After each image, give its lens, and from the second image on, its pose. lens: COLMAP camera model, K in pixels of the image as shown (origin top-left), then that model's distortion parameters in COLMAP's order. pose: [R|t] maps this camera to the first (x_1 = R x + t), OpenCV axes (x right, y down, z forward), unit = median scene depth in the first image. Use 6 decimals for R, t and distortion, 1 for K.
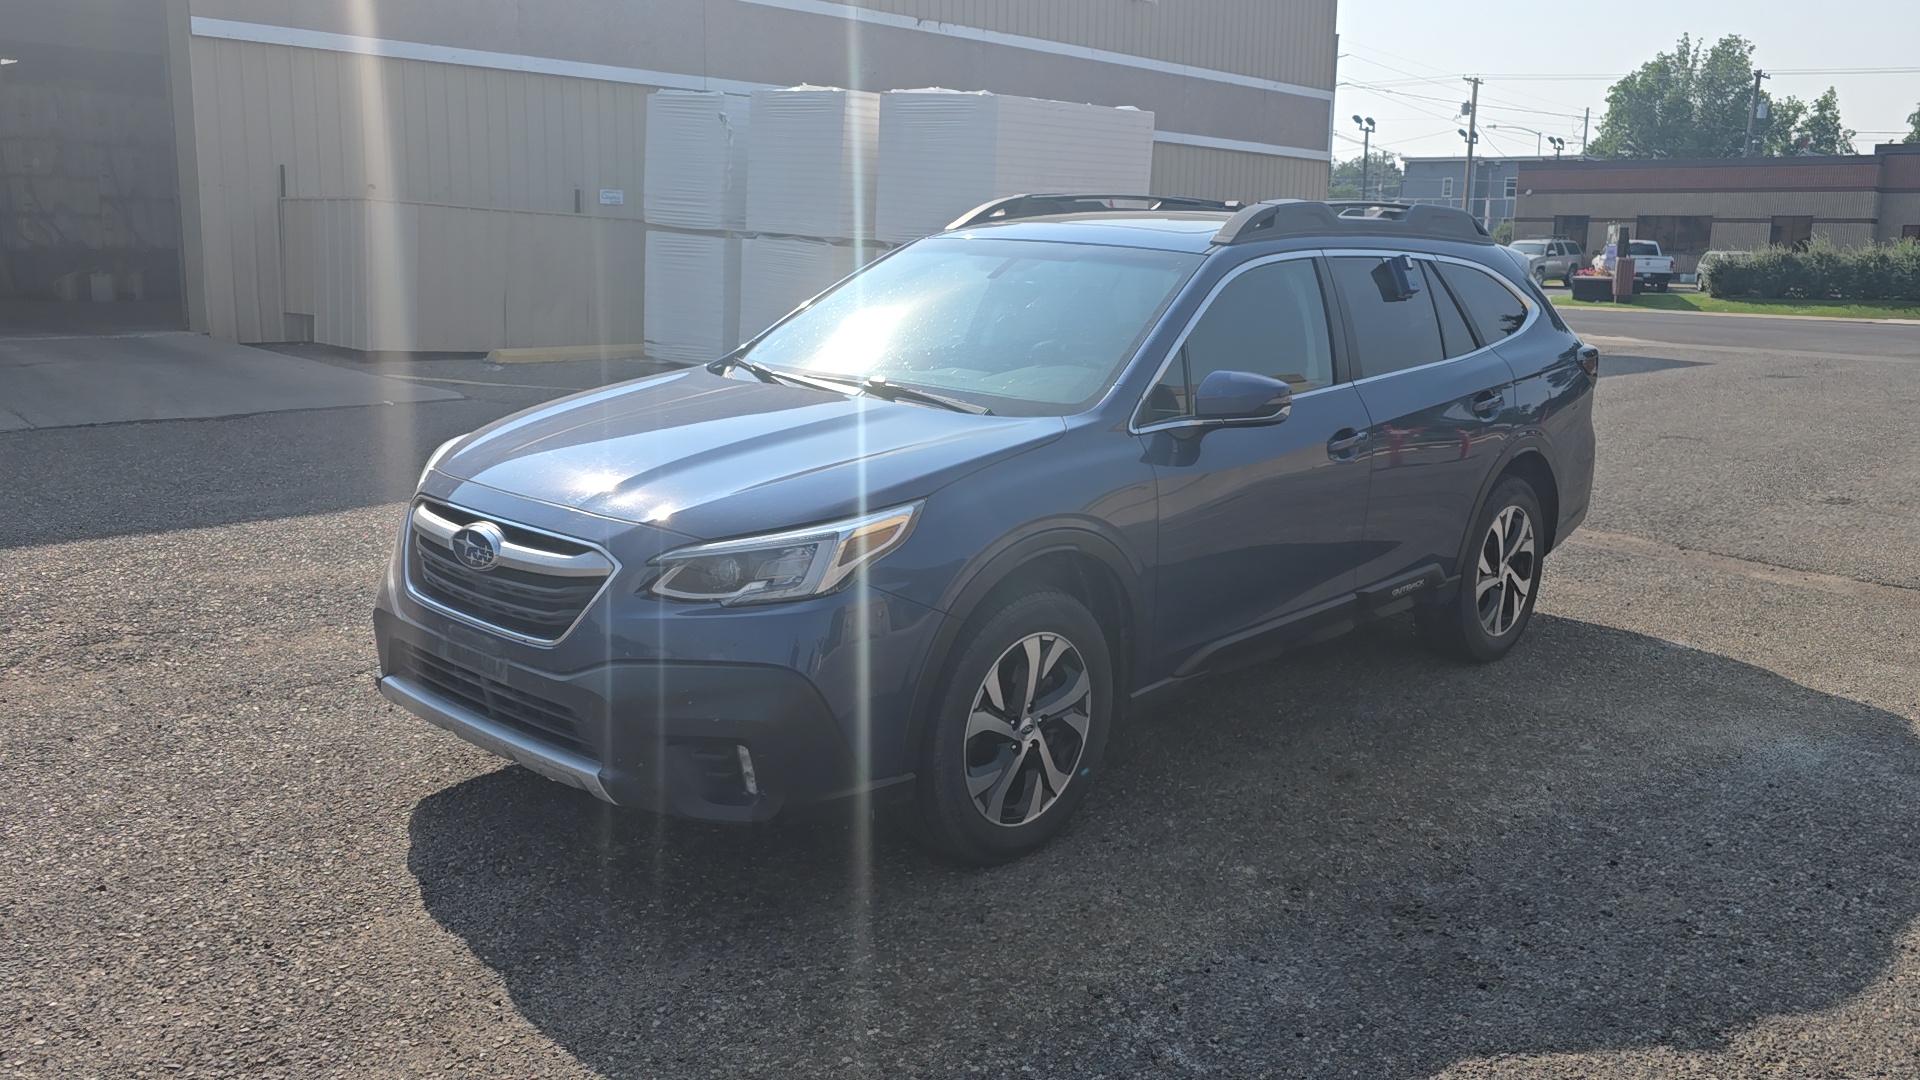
lens RADIAL K [[1591.1, 0, 983.0], [0, 1591.1, 531.6], [0, 0, 1]] dist [0.001032, 0.008412]
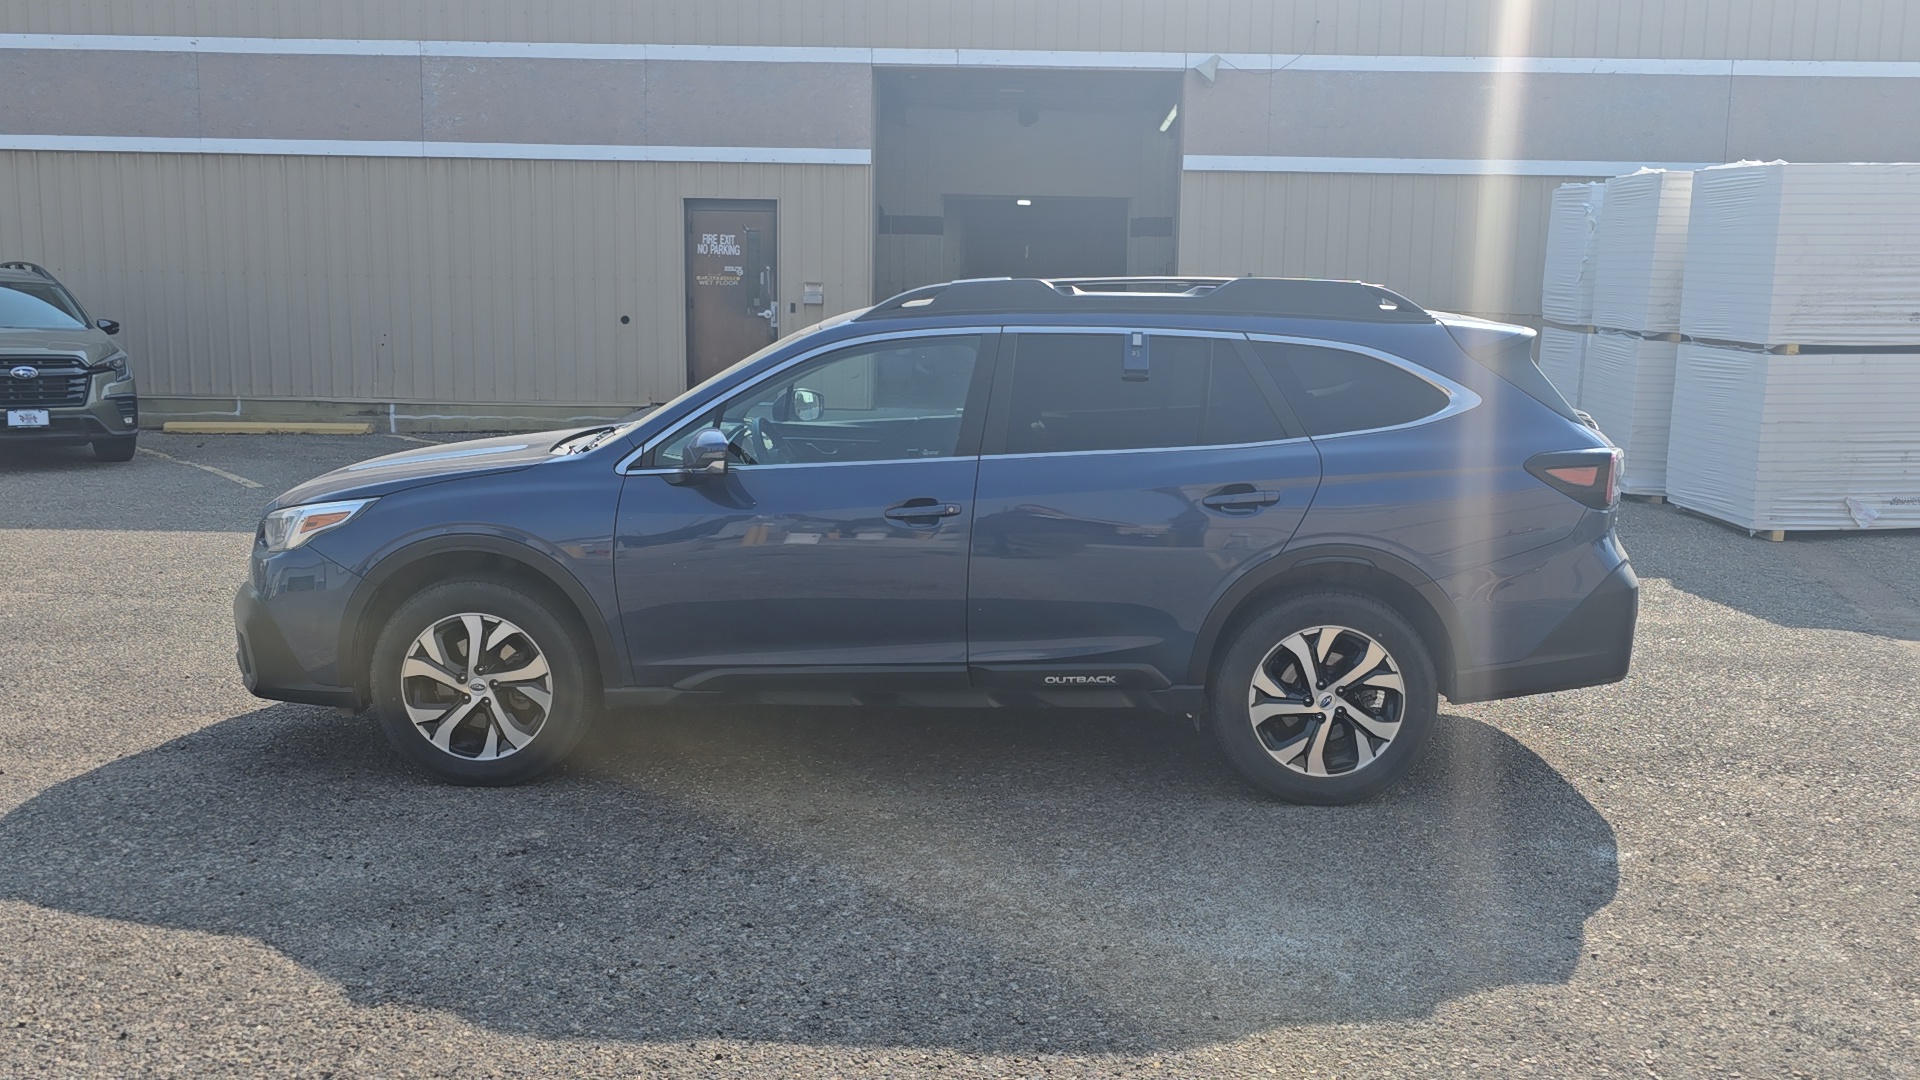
lens RADIAL K [[1591.1, 0, 984.7], [0, 1591.1, 532.9], [0, 0, 1]] dist [0.001032, 0.008412]
pose [[0.641534, 0.090108, -0.761784, 0.986916], [-0.138638, 0.990343, 0.000389, -0.045953], [0.754463, 0.105362, 0.647831, 0.349092]]
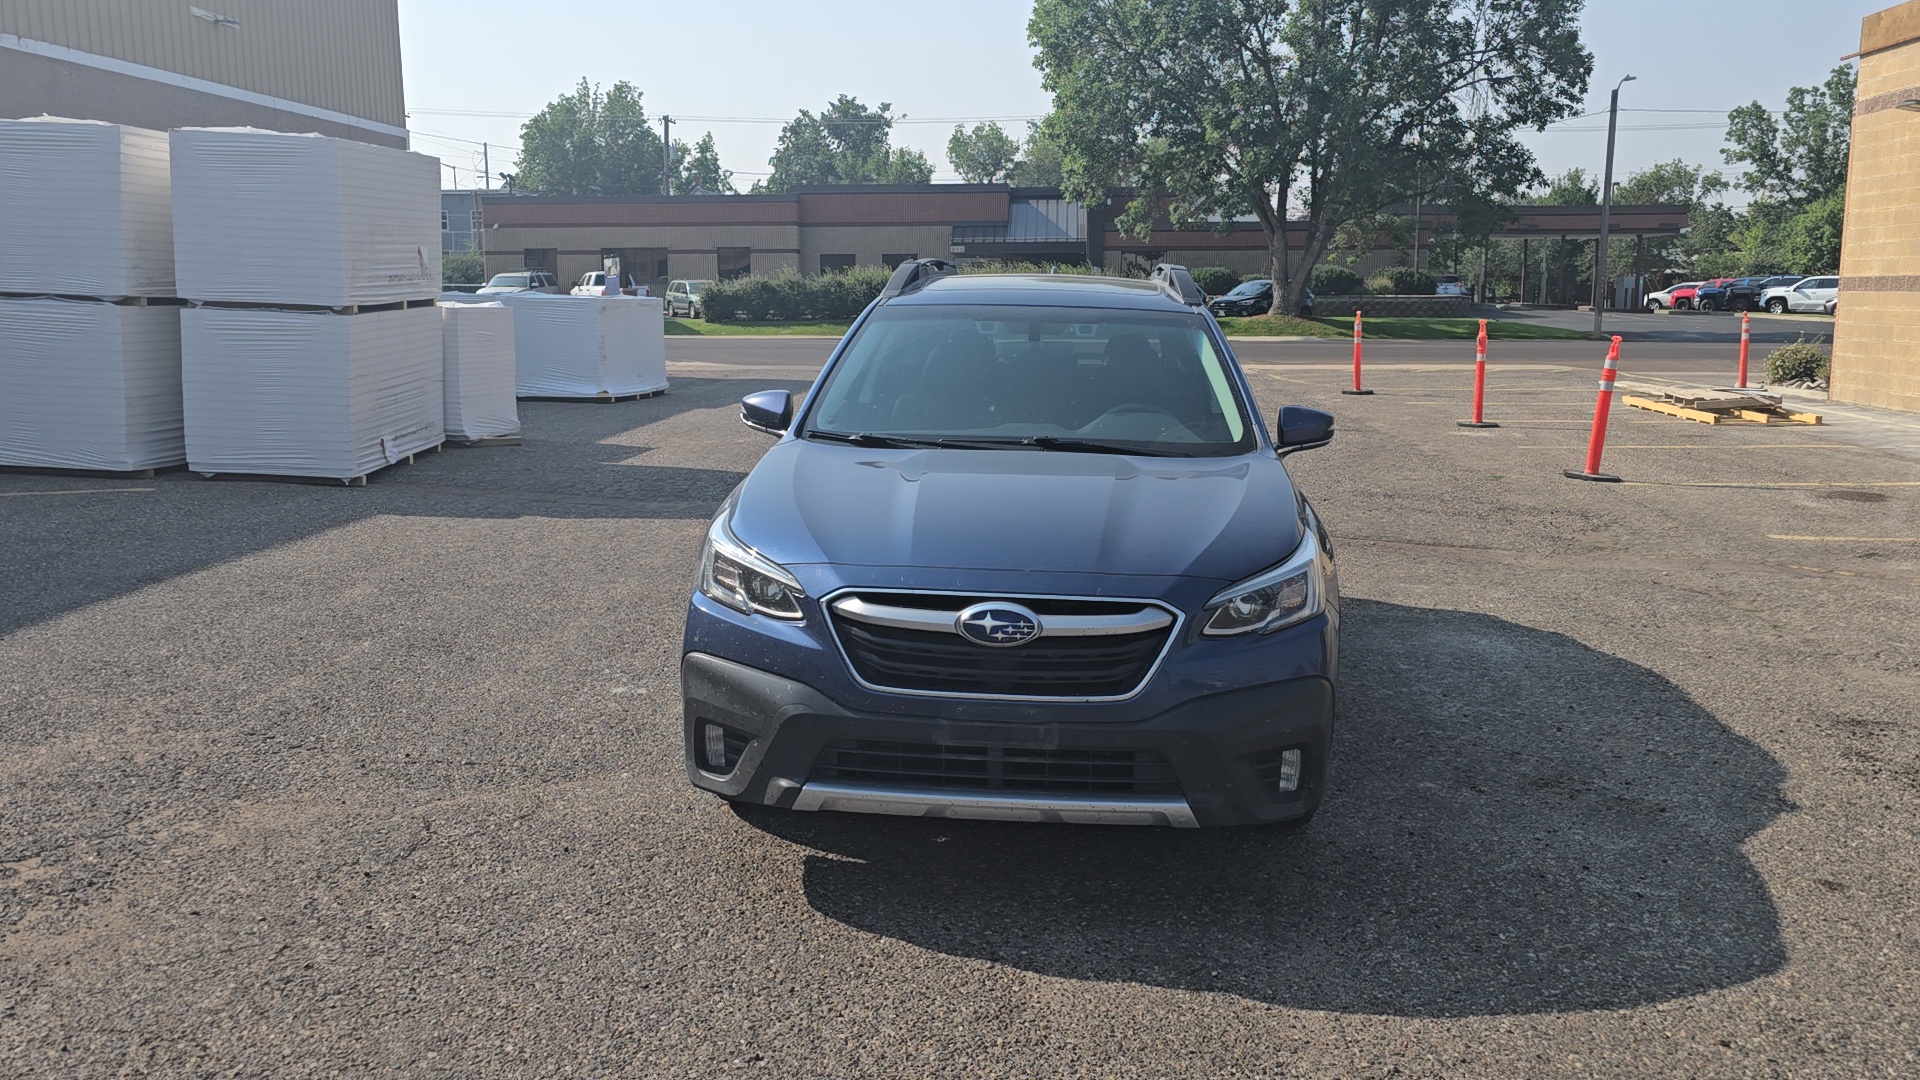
lens RADIAL K [[1591.1, 0, 971.0], [0, 1591.1, 527.6], [0, 0, 1]] dist [0.001032, 0.008412]
pose [[0.790827, -0.115479, 0.601046, -0.686117], [0.128008, 0.991527, 0.022076, -0.056634], [-0.598503, 0.059480, 0.798909, 0.130104]]
